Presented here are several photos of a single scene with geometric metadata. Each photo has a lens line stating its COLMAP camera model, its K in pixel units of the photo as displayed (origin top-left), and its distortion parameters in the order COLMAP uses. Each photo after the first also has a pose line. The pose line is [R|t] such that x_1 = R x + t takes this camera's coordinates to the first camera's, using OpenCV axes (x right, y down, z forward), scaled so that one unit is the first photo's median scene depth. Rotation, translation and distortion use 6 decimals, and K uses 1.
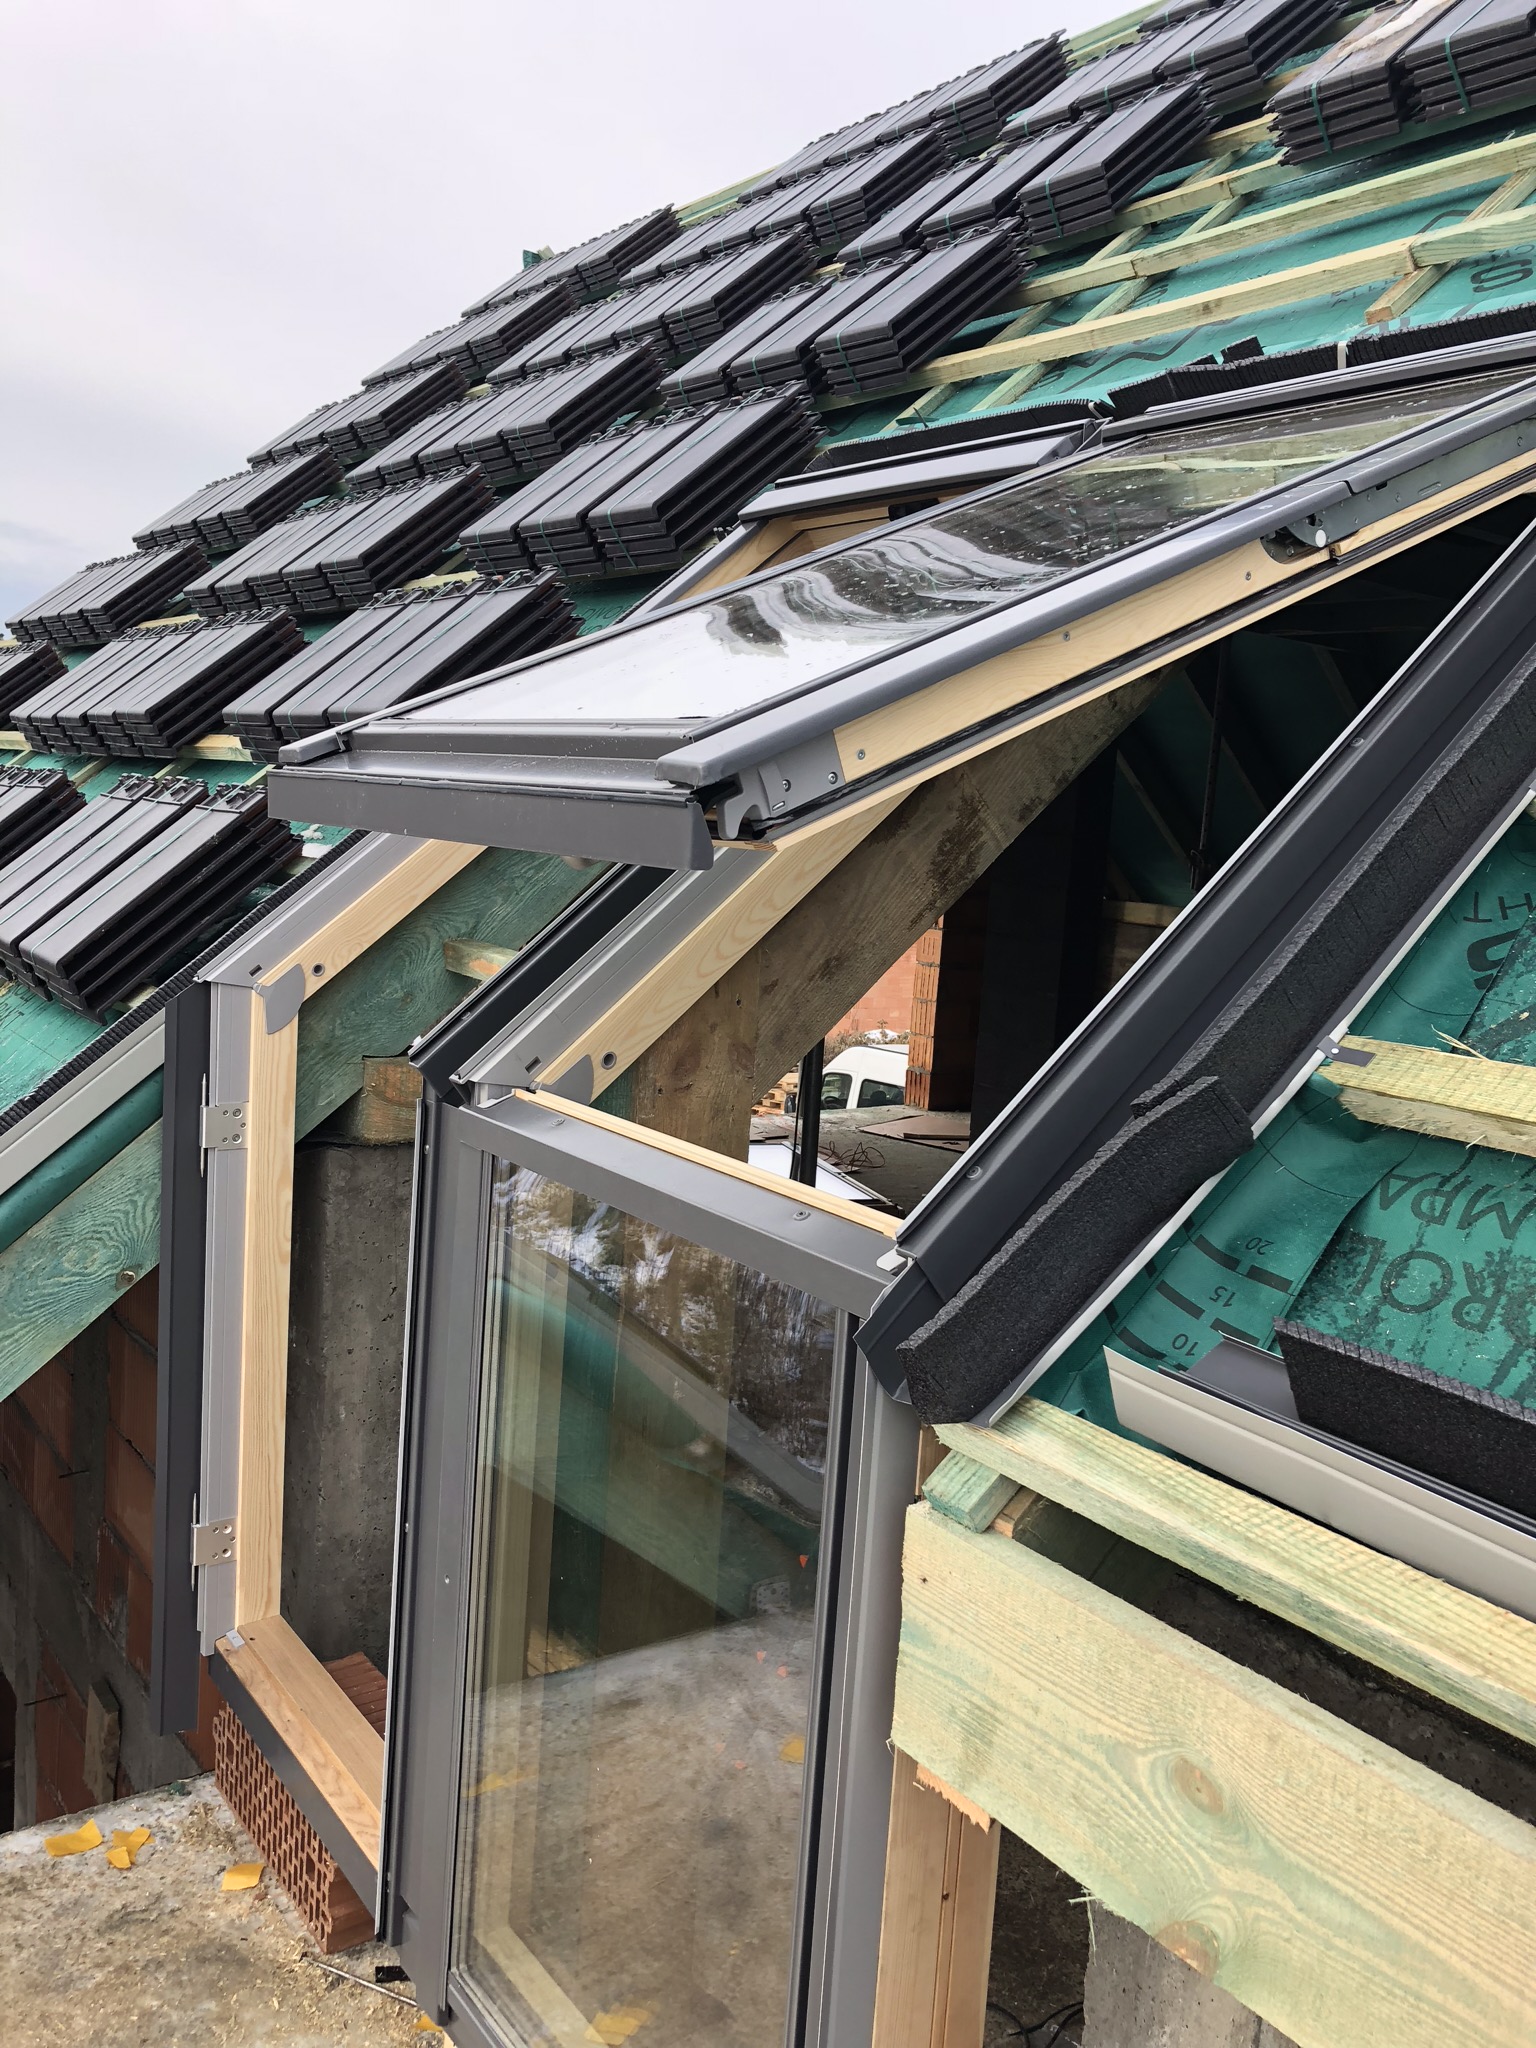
lens RADIAL K [[1676.7, 0, 768.0], [0, 1676.7, 1024.0], [0, 0, 1]] dist [0.050516, -0.059292]
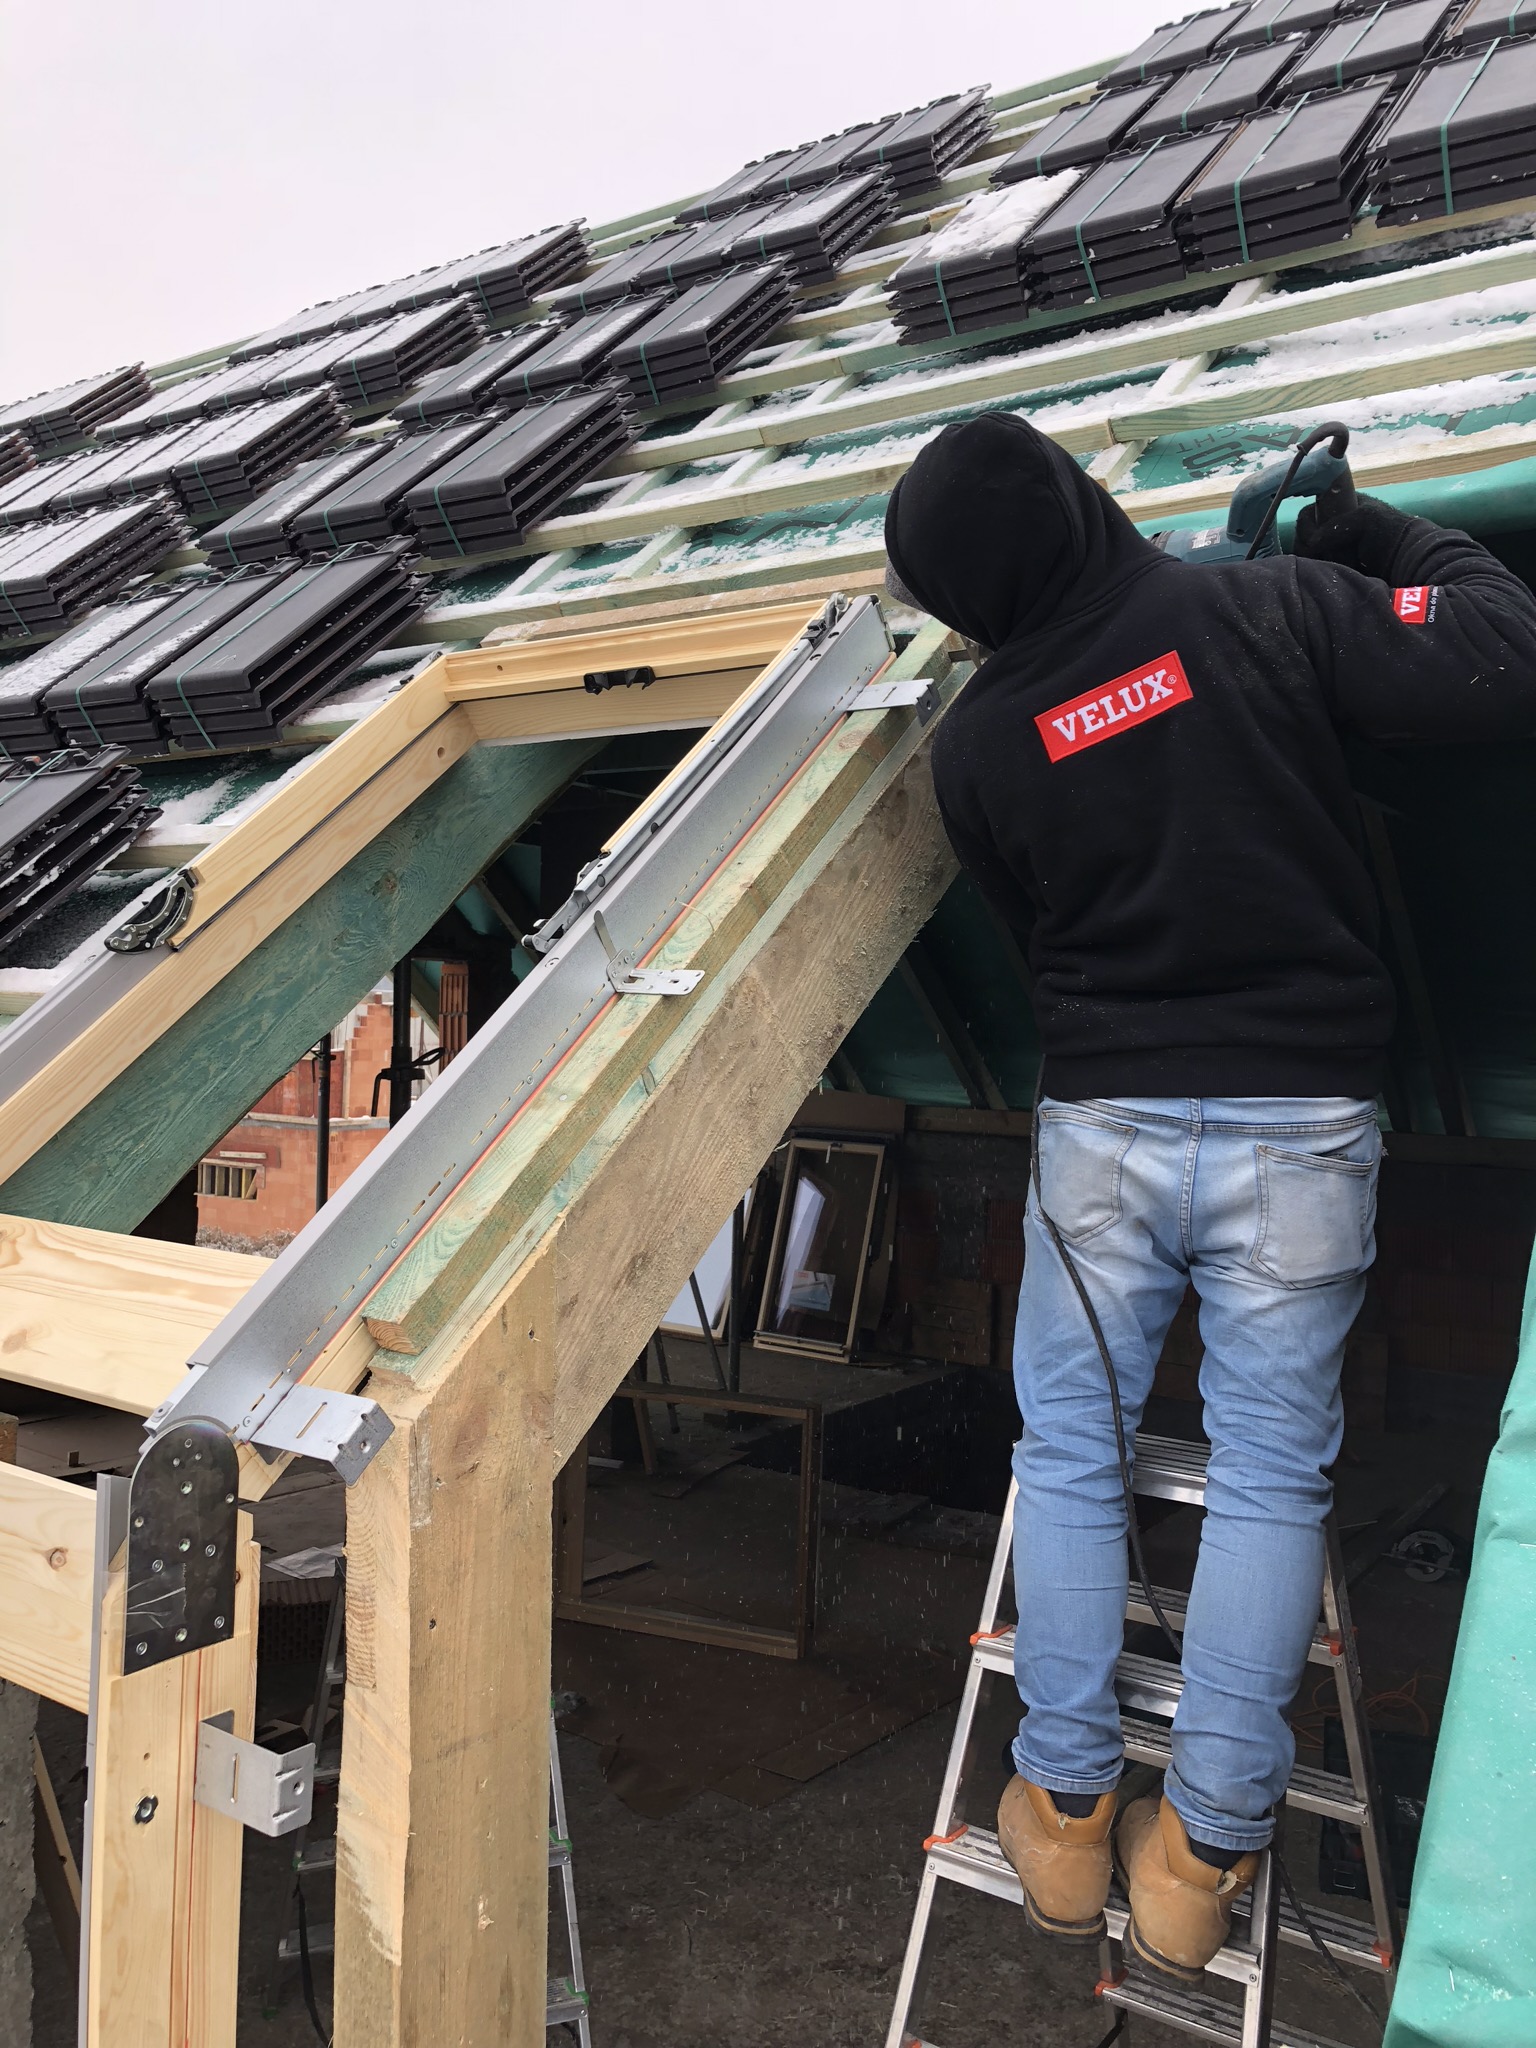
lens RADIAL K [[1633.2, 0, 768.0], [0, 1633.2, 1024.0], [0, 0, 1]] dist [0.015913, -0.000438]
pose [[0.939362, -0.050997, 0.339115, -0.091754], [0.087156, 0.991913, -0.092258, -0.042855], [-0.331667, 0.116220, 0.936210, 0.183573]]
